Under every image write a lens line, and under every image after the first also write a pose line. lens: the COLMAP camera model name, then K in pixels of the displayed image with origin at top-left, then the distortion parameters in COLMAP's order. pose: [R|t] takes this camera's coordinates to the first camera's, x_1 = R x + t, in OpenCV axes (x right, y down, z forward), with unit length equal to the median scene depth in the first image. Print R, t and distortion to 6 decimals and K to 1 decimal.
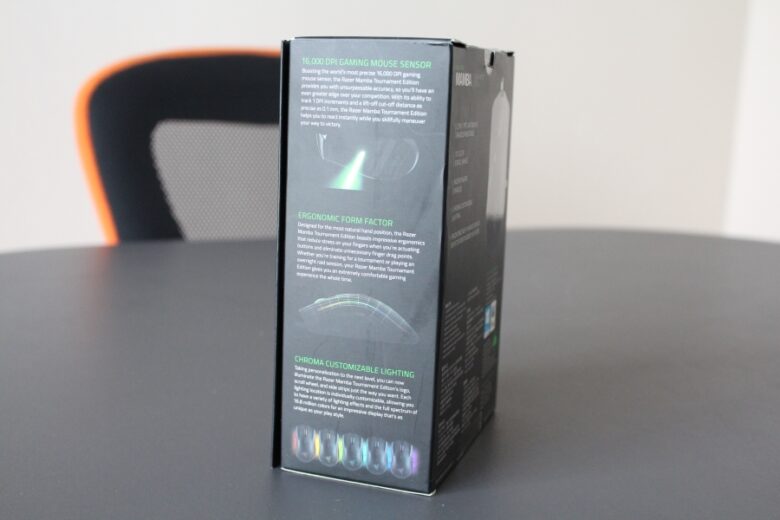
lens RADIAL K [[1042.1, 0, 390.0], [0, 1042.1, 260.0], [0, 0, 1]] dist [-0.020159, 0.000000]
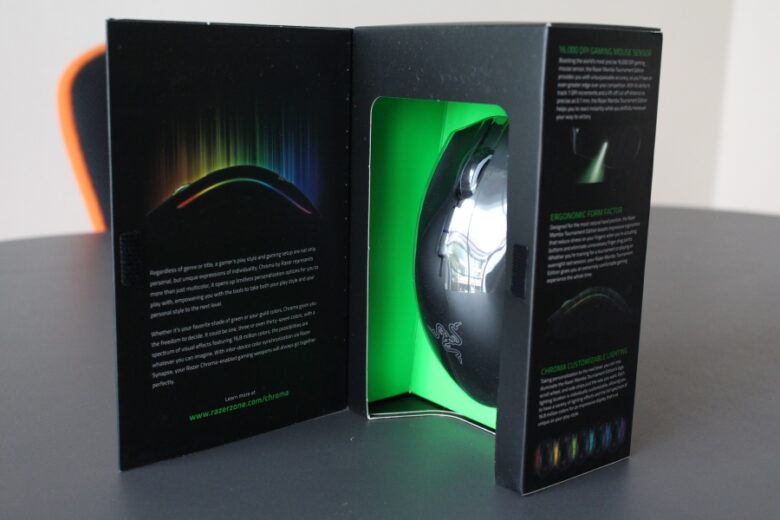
lens RADIAL K [[1004.4, 0, 390.0], [0, 1004.4, 260.3], [0, 0, 1]] dist [-0.001409, 0.000000]
pose [[0.503741, -0.191683, 0.842320, -0.934985], [0.142009, 0.980181, 0.138129, -0.152400], [-0.852103, 0.050036, 0.520978, 0.675152]]
